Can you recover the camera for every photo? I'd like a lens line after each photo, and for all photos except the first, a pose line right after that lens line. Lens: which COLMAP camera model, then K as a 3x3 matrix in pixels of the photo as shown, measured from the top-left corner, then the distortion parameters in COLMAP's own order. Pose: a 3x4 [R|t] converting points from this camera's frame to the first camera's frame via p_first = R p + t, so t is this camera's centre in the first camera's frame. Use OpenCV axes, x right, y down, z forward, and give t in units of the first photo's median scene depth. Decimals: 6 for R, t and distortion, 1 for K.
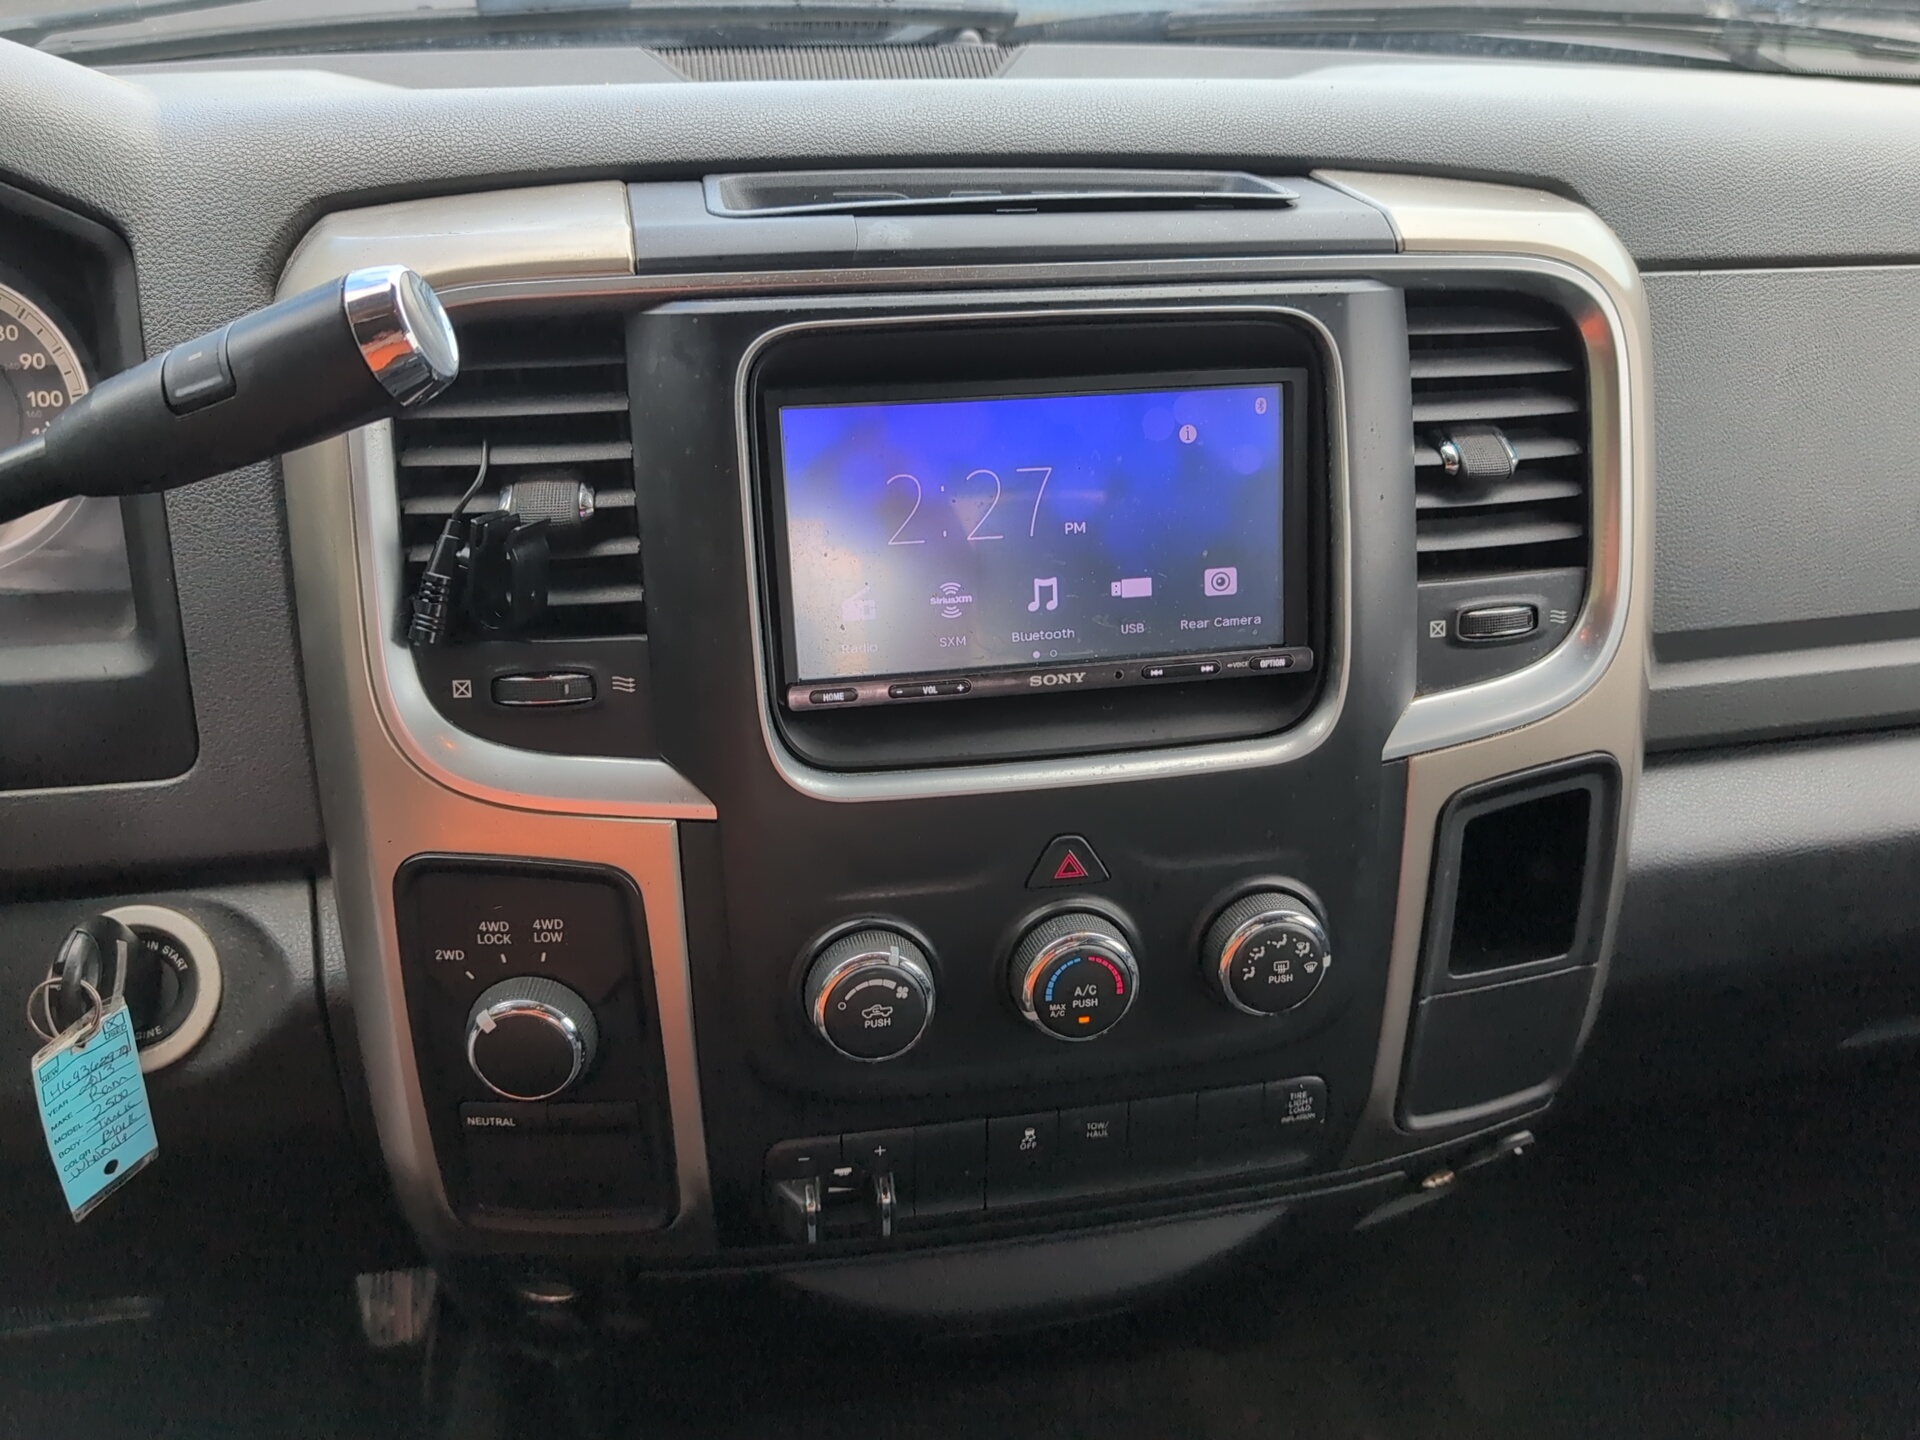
lens RADIAL K [[1631.7, 0, 960.0], [0, 1631.7, 720.0], [0, 0, 1]] dist [0.089653, -0.185923]
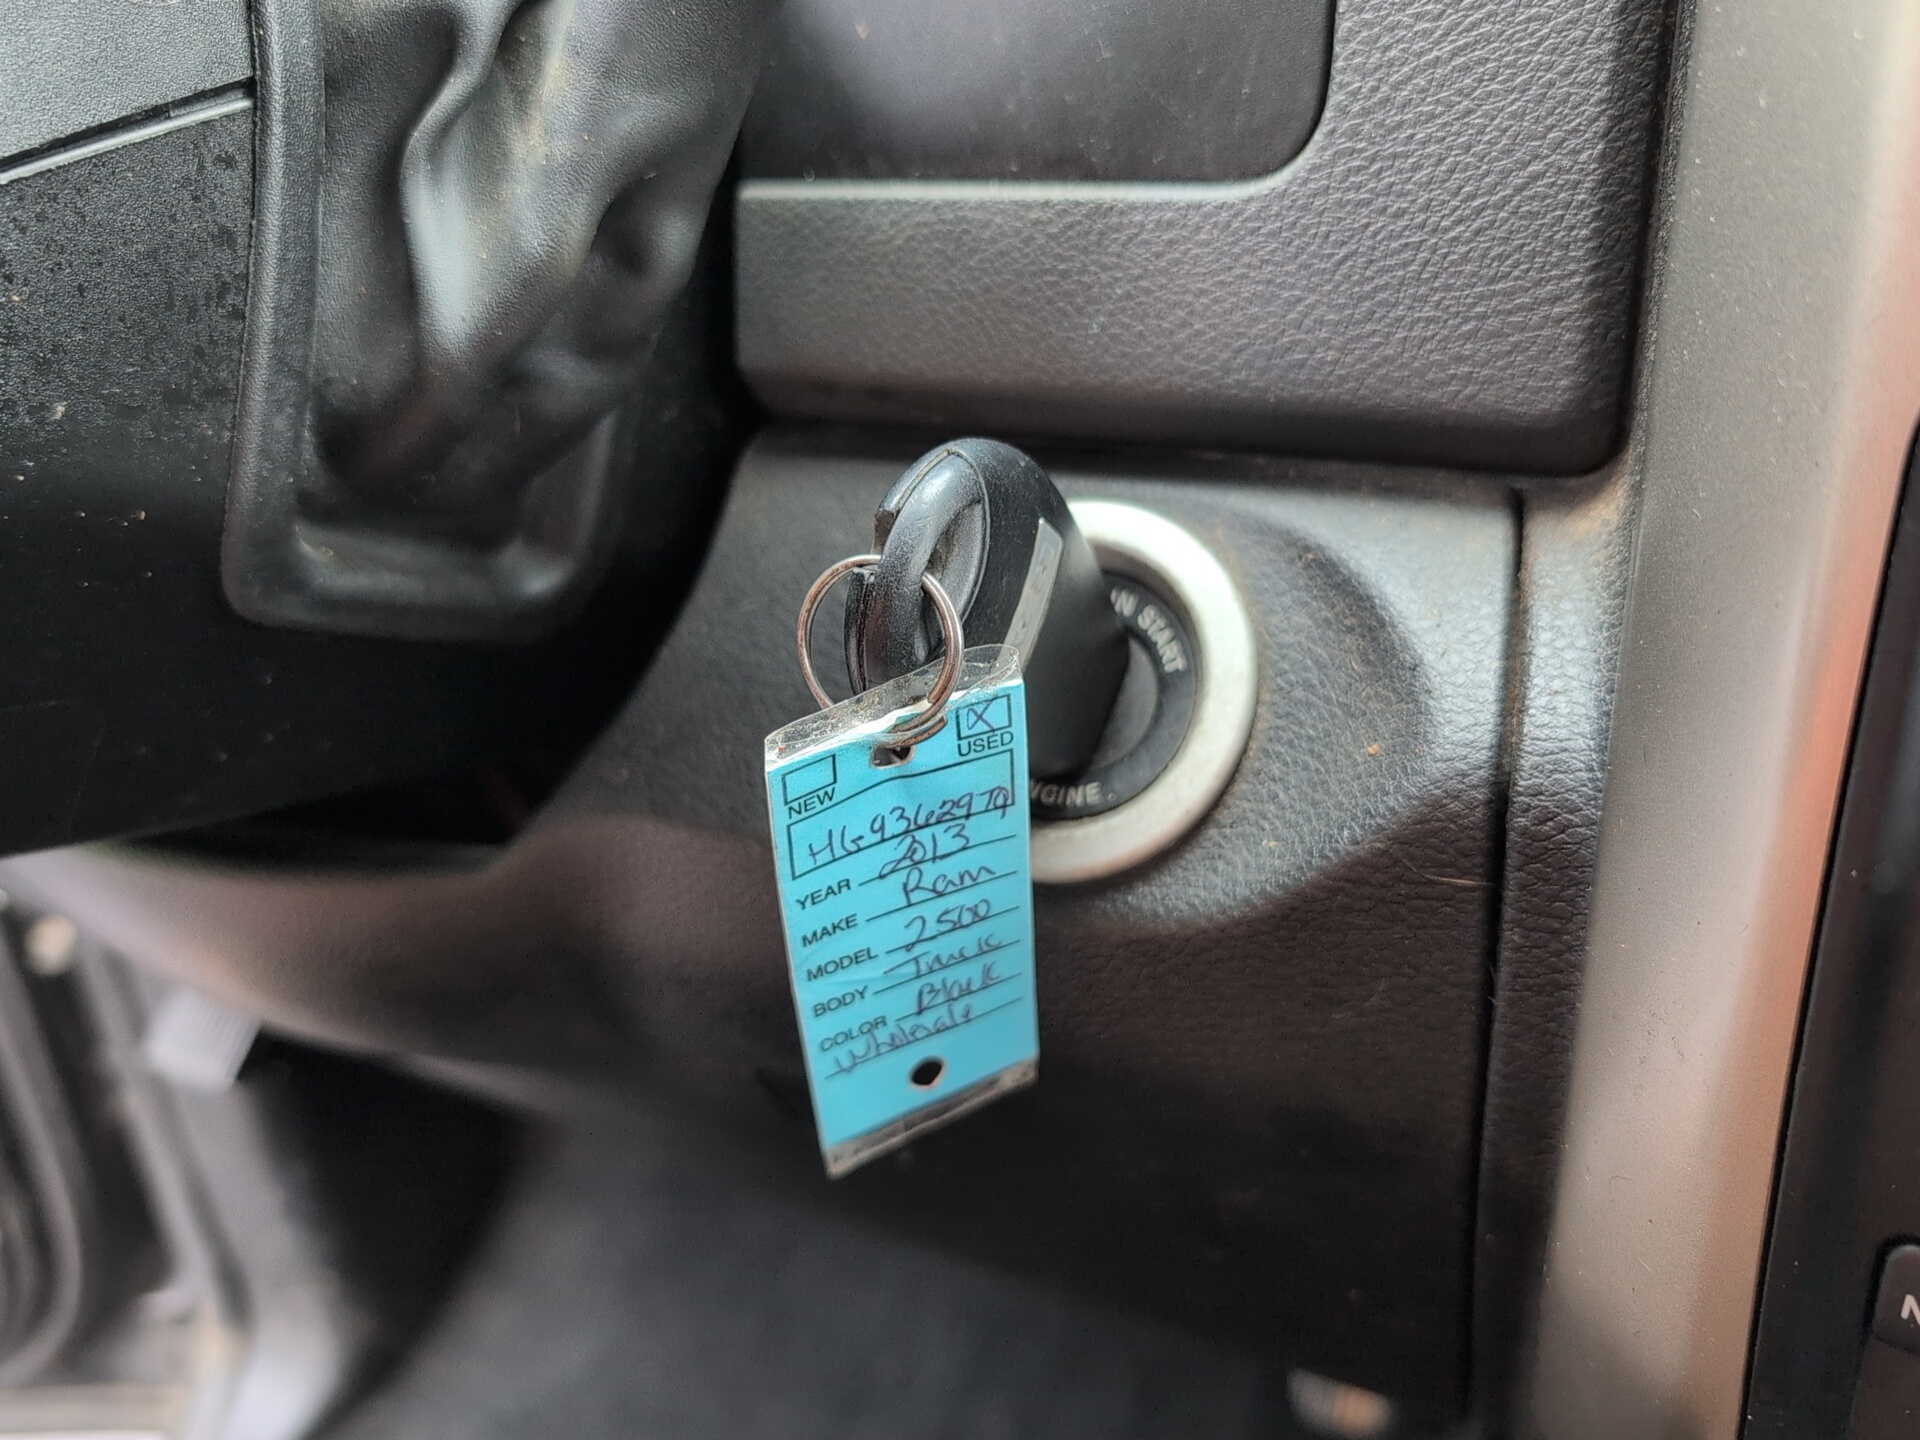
lens RADIAL K [[1631.7, 0, 960.0], [0, 1631.7, 720.0], [0, 0, 1]] dist [0.089653, -0.185923]
pose [[0.808299, 0.203957, -0.552318, -0.296763], [-0.200370, 0.977379, 0.067686, 0.153913], [0.553629, 0.055958, 0.830881, 0.655724]]
